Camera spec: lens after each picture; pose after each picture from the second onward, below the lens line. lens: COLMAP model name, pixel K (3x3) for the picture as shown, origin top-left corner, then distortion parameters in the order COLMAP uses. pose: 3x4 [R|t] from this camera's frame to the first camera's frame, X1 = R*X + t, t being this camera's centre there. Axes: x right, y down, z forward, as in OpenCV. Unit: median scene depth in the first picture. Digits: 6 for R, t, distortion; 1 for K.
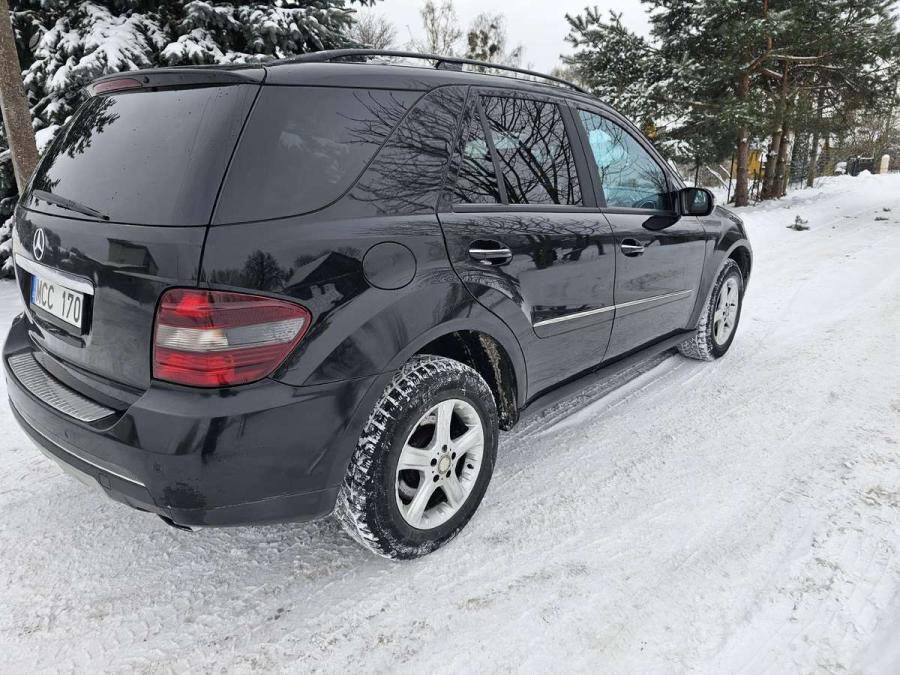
lens RADIAL K [[616.9, 0, 450.7], [0, 616.9, 327.2], [0, 0, 1]] dist [0.064193, -0.047333]
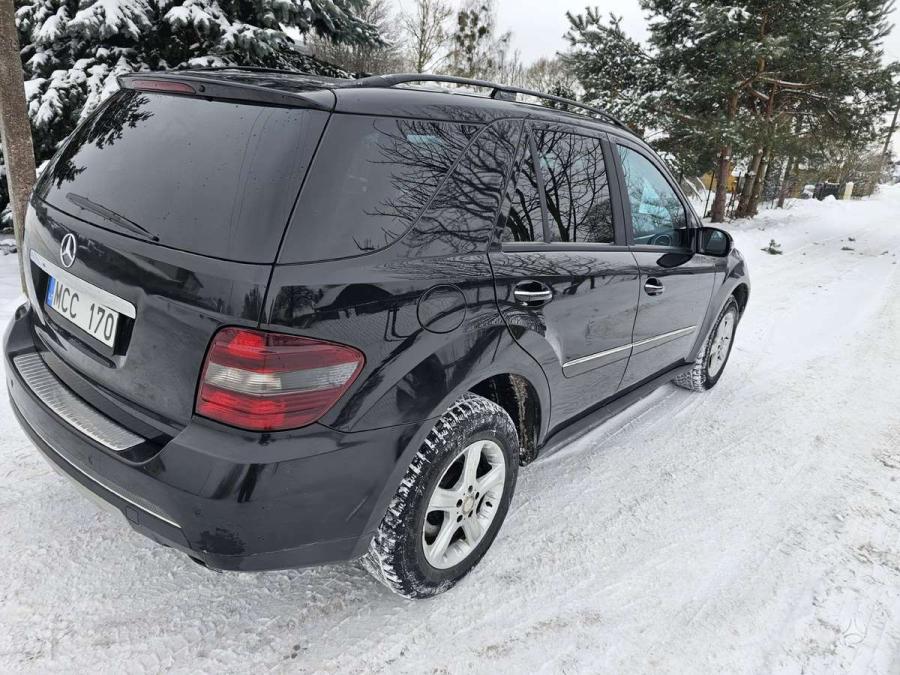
lens RADIAL K [[617.7, 0, 465.1], [0, 617.7, 338.3], [0, 0, 1]] dist [0.054060, -0.037767]
pose [[0.994029, 0.086103, 0.067025, -0.103093], [-0.088325, 0.995612, 0.030916, -0.071182], [-0.064069, -0.036652, 0.997272, 0.023776]]
